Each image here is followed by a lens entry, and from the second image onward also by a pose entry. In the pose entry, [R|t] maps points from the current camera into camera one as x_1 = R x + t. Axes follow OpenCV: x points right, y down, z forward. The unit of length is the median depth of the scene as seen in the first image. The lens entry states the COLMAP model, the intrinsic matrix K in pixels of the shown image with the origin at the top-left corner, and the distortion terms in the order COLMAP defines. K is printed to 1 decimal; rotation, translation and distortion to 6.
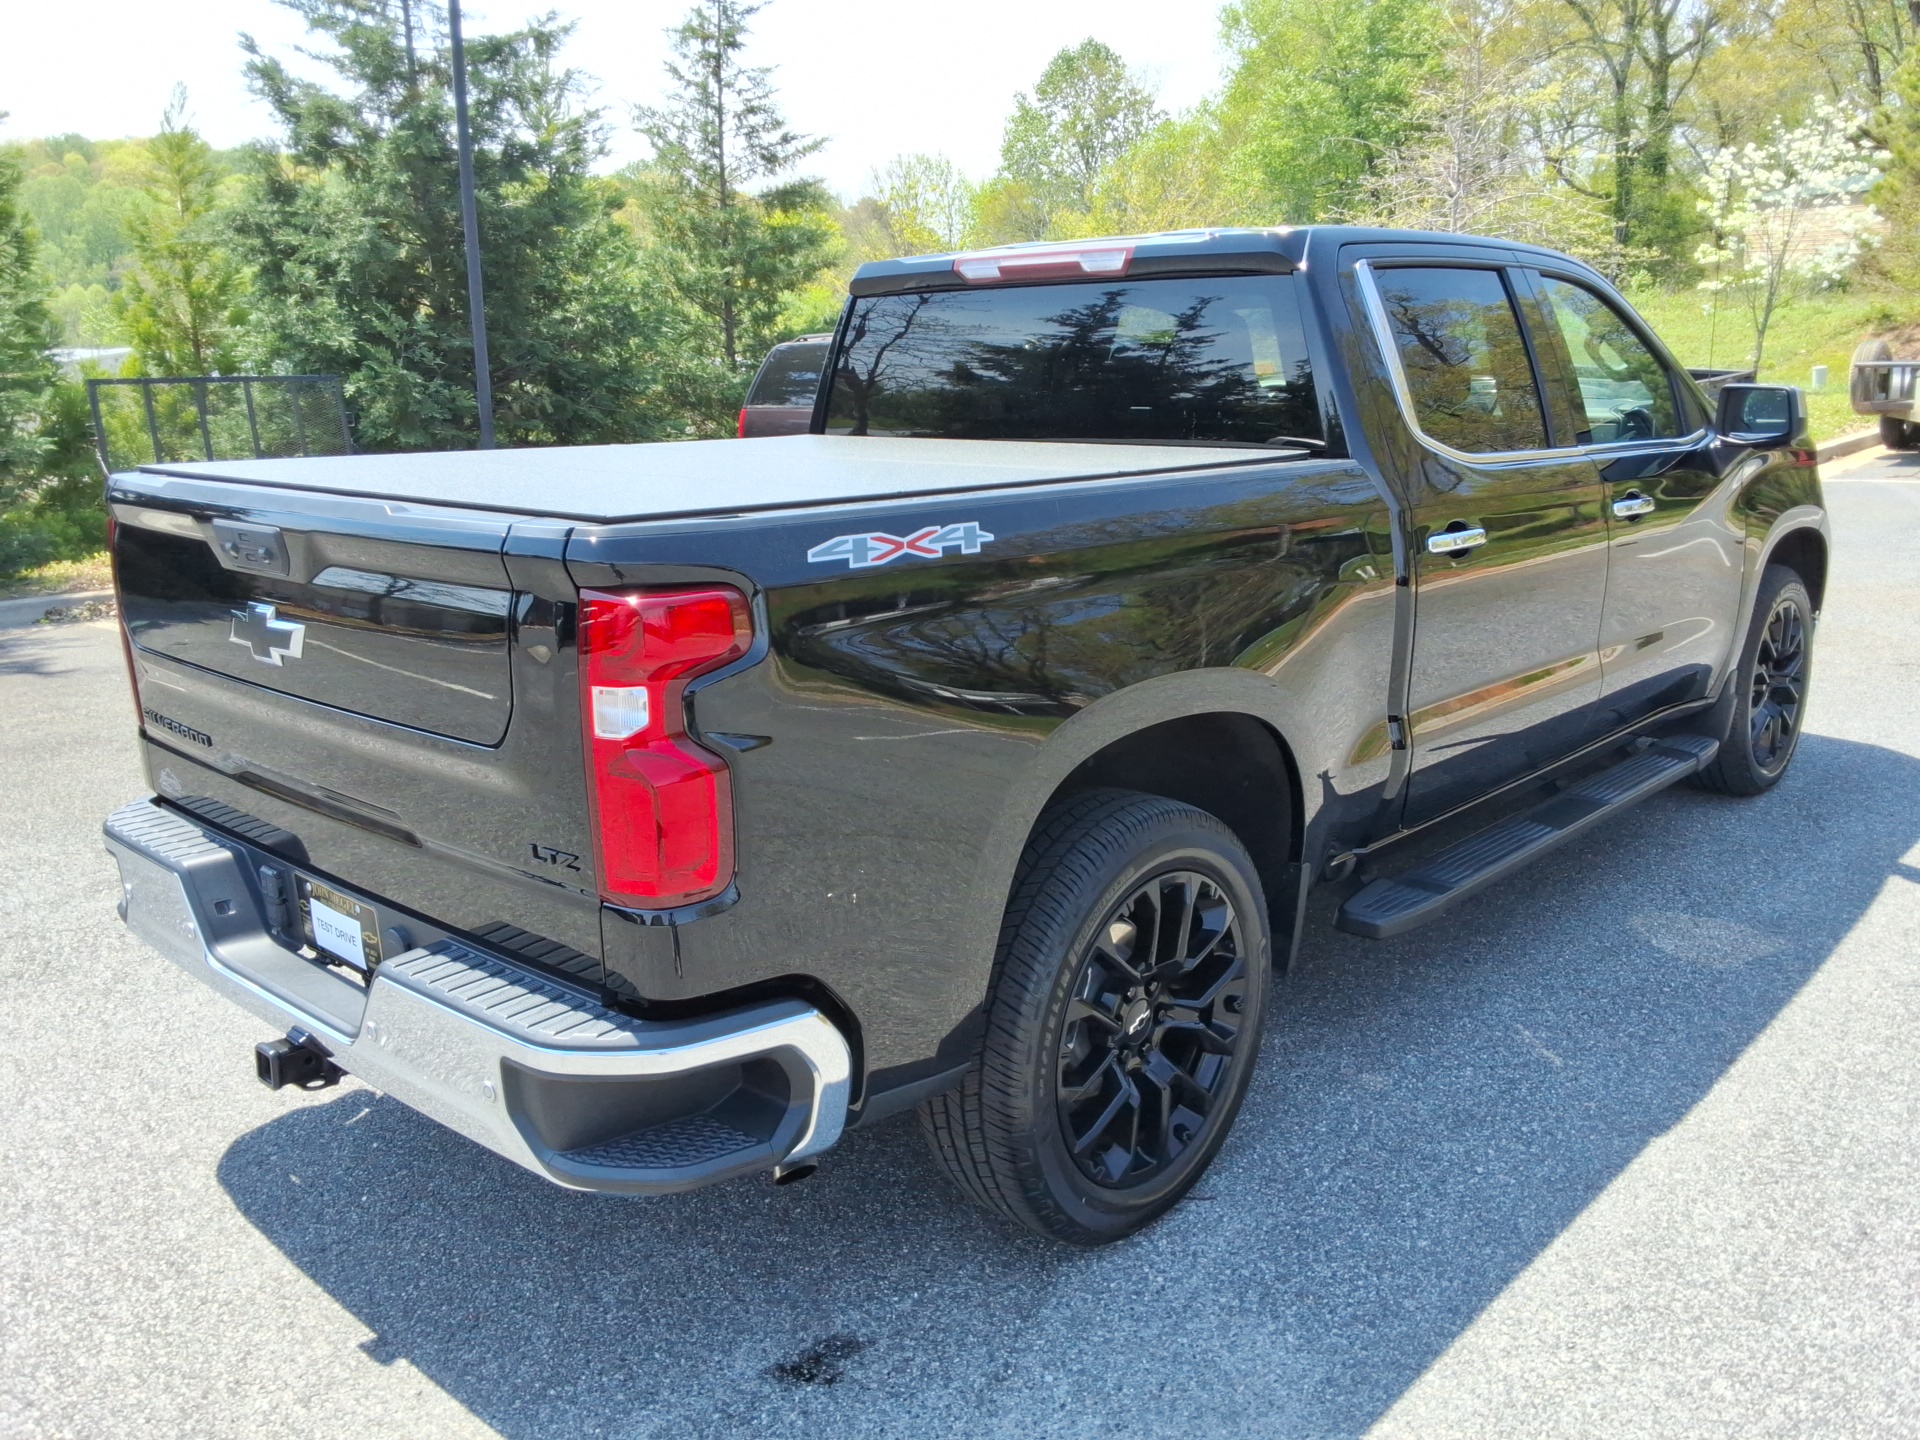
lens RADIAL K [[1533.6, 0, 976.9], [0, 1533.6, 711.4], [0, 0, 1]] dist [0.045273, -0.059368]
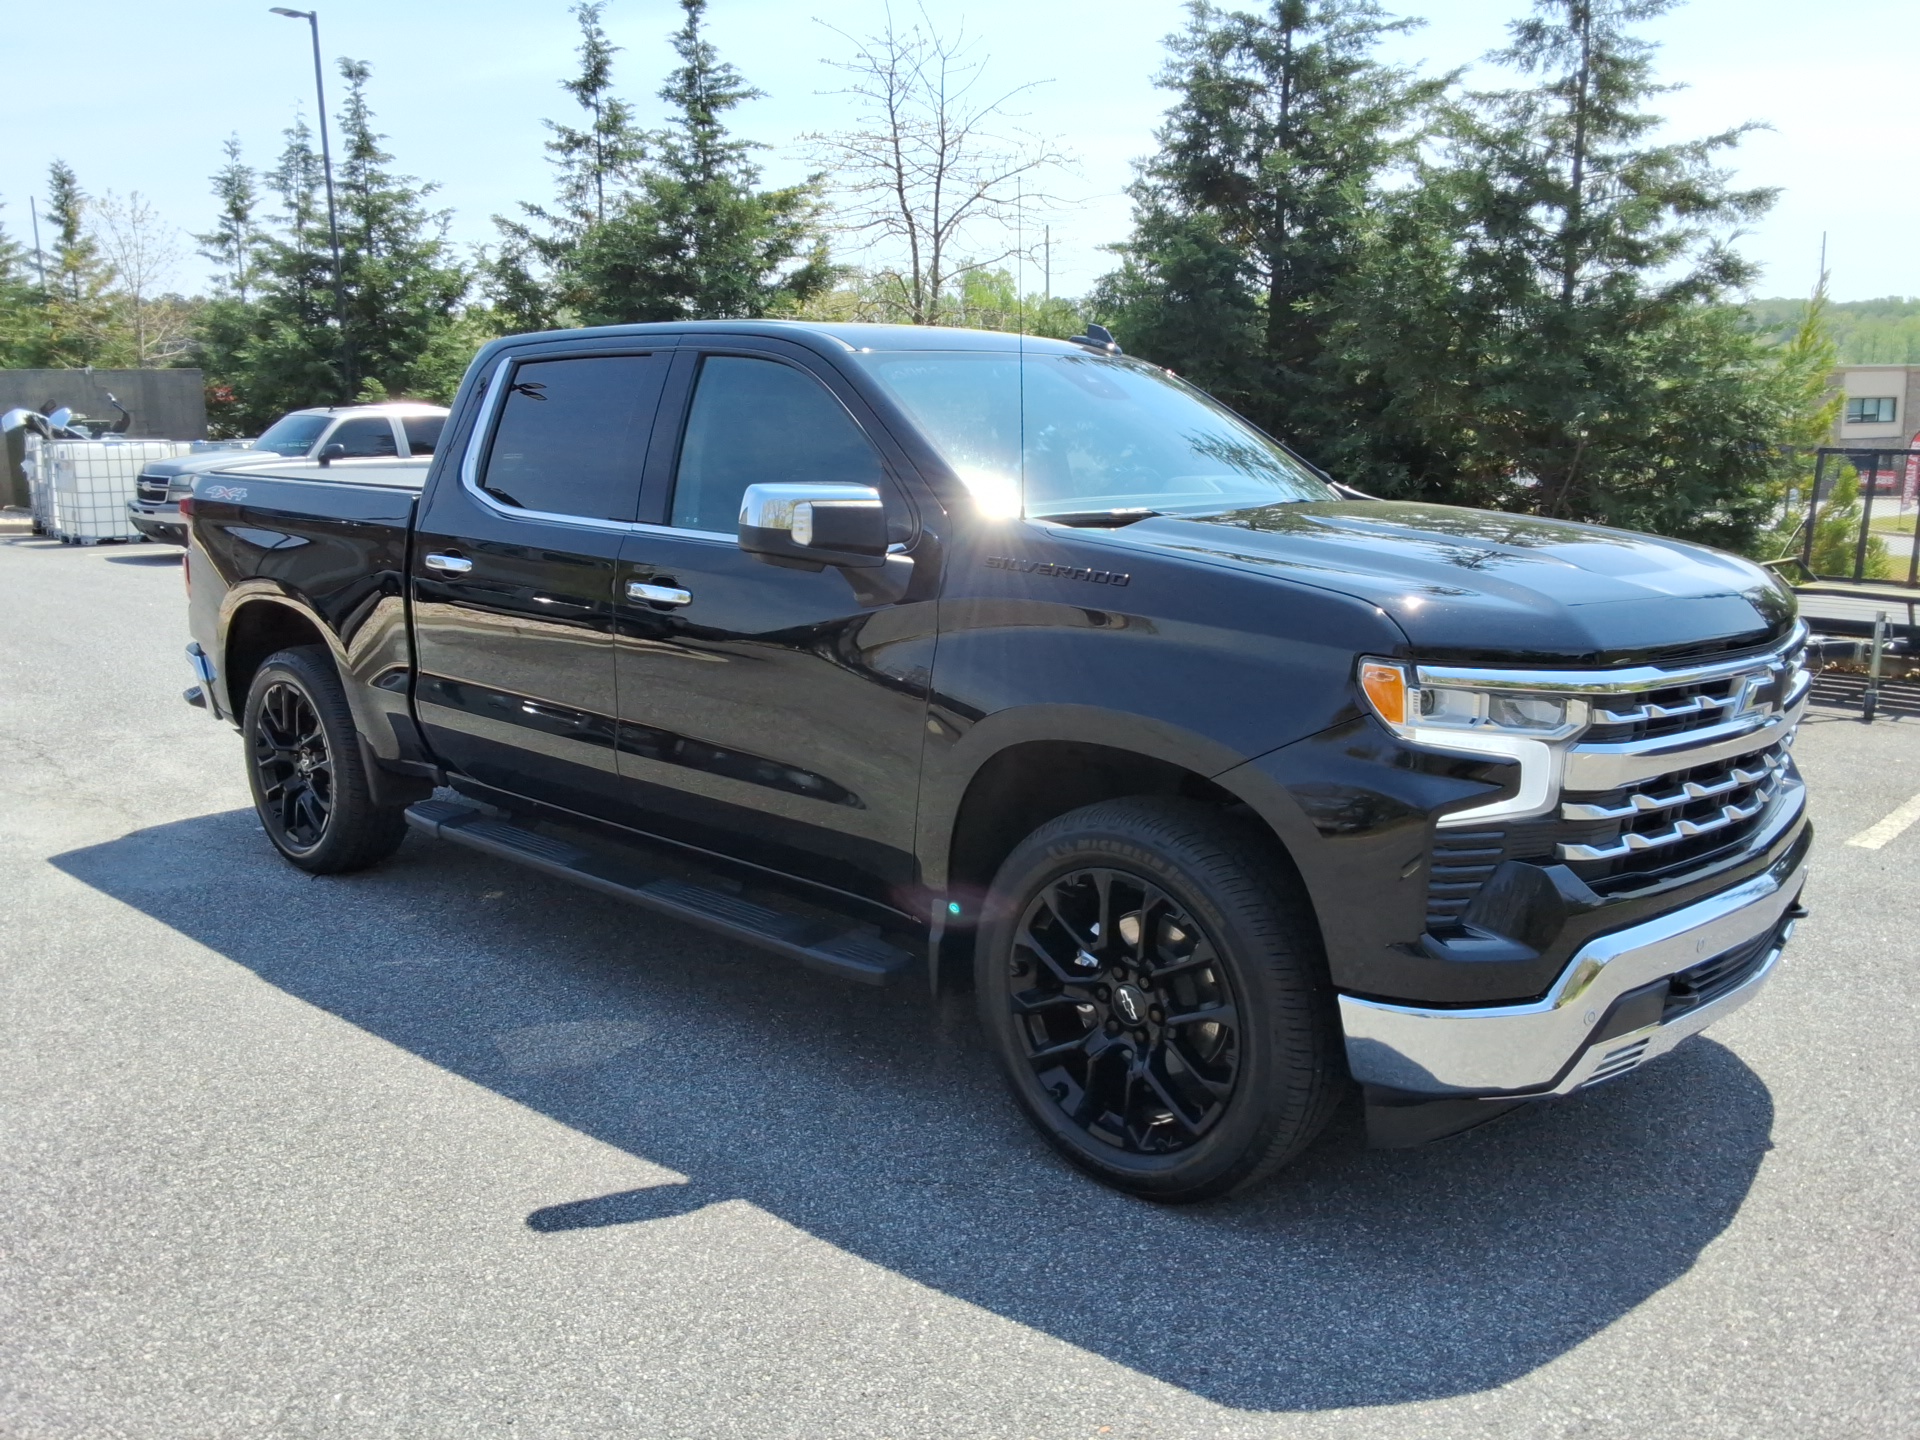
lens RADIAL K [[1530.0, 0, 973.8], [0, 1530.0, 712.8], [0, 0, 1]] dist [0.120720, -0.171184]
pose [[0.005828, 0.190299, -0.981709, 2.059792], [-0.235029, 0.954485, 0.183626, -0.421337], [0.971971, 0.229660, 0.050288, 1.732122]]
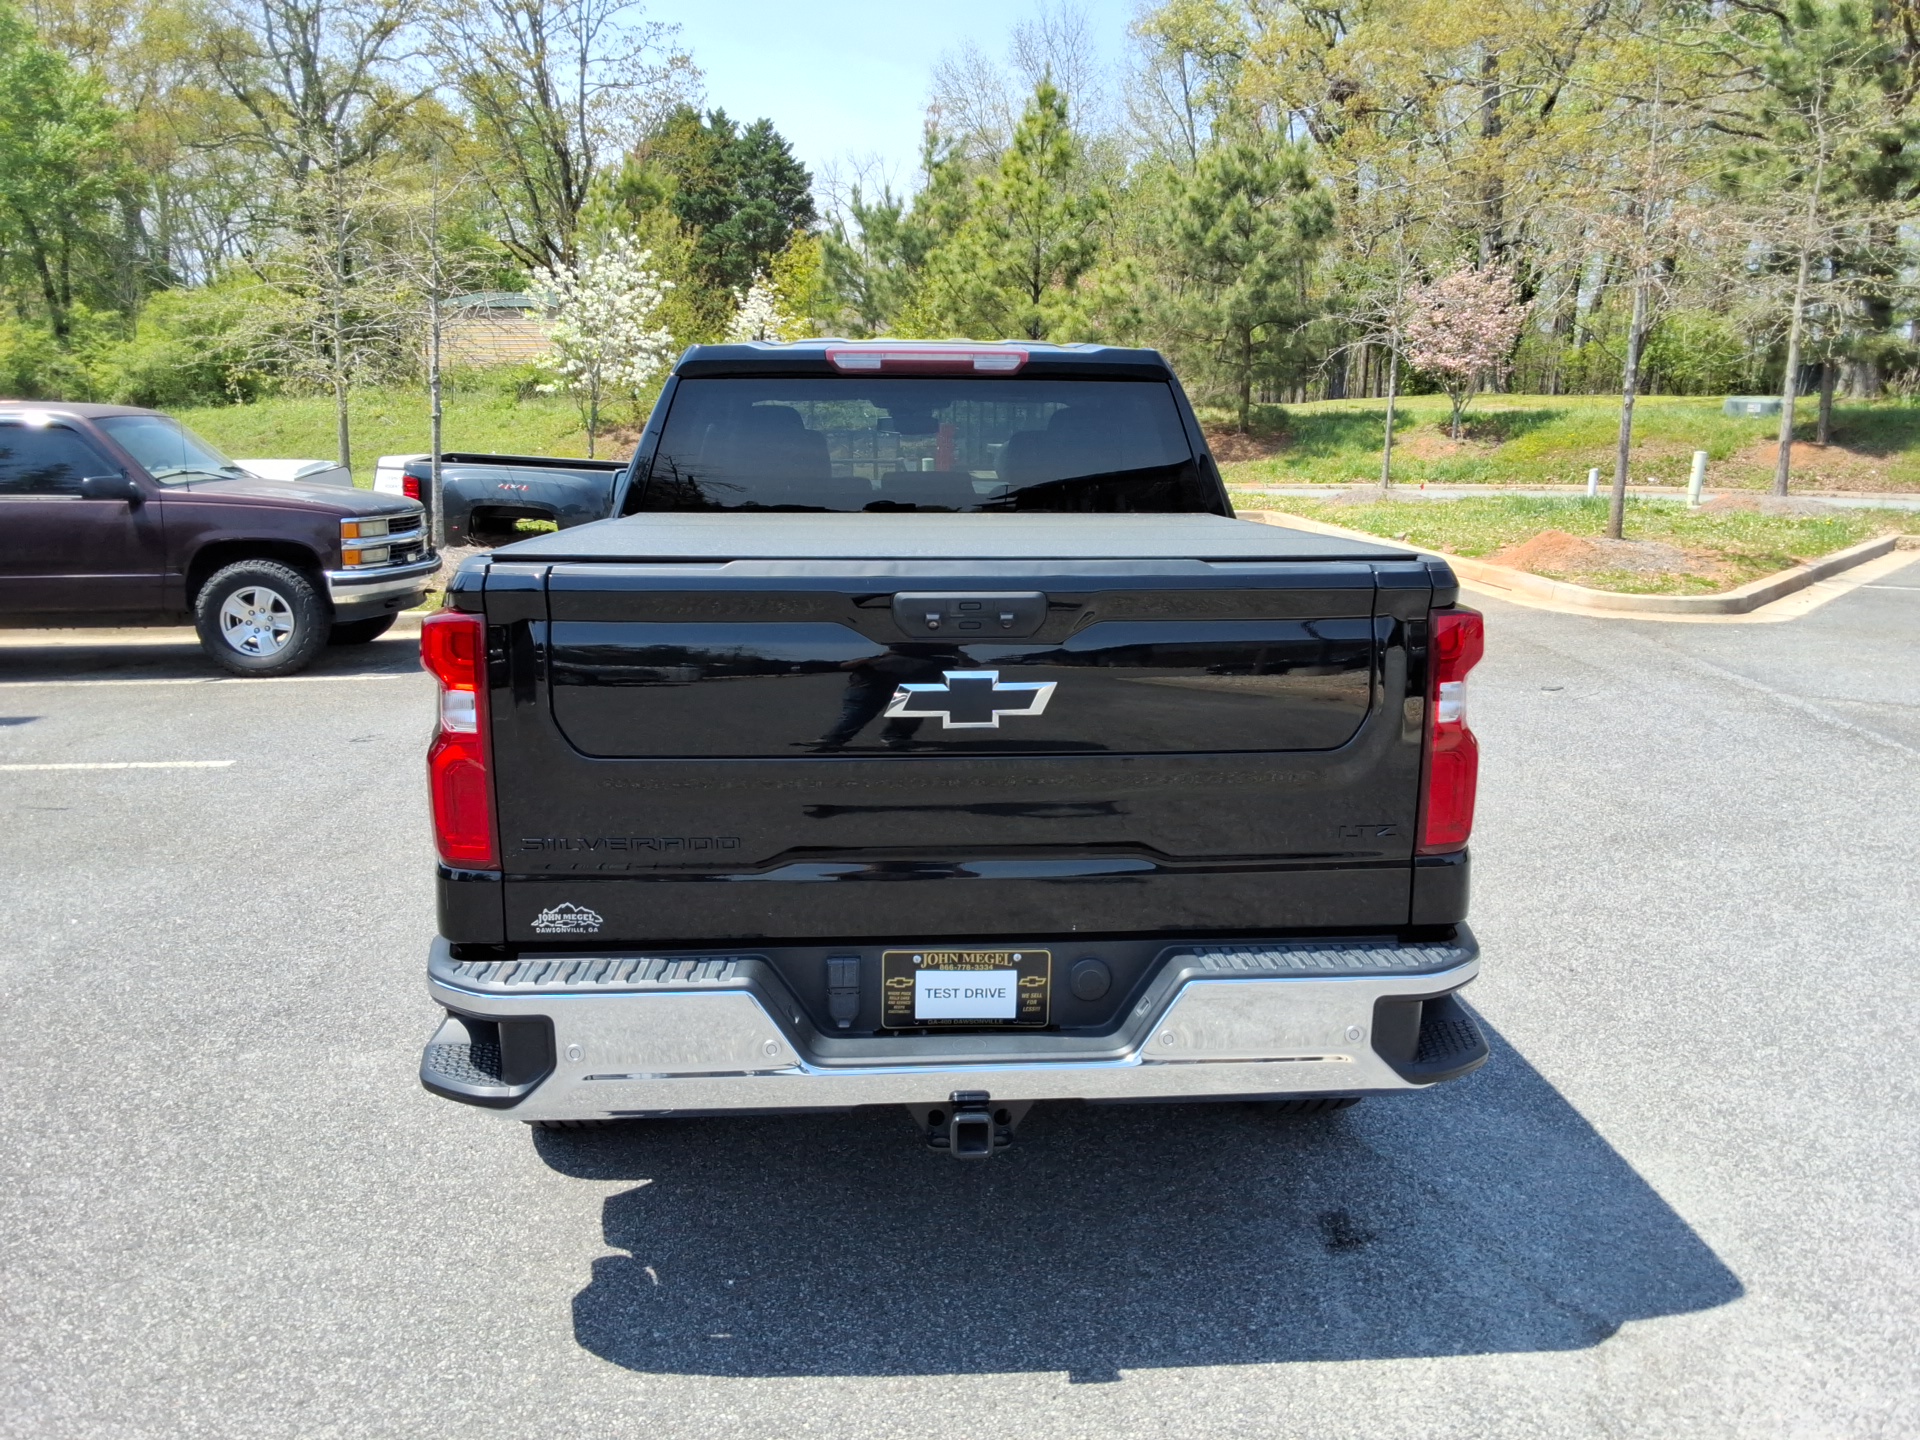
lens RADIAL K [[1530.0, 0, 973.8], [0, 1530.0, 712.8], [0, 0, 1]] dist [0.120720, -0.171184]
pose [[0.695003, -0.109910, 0.710557, -1.045766], [0.151381, 0.988464, 0.004829, -0.039792], [-0.702890, 0.104209, 0.703623, 0.256227]]
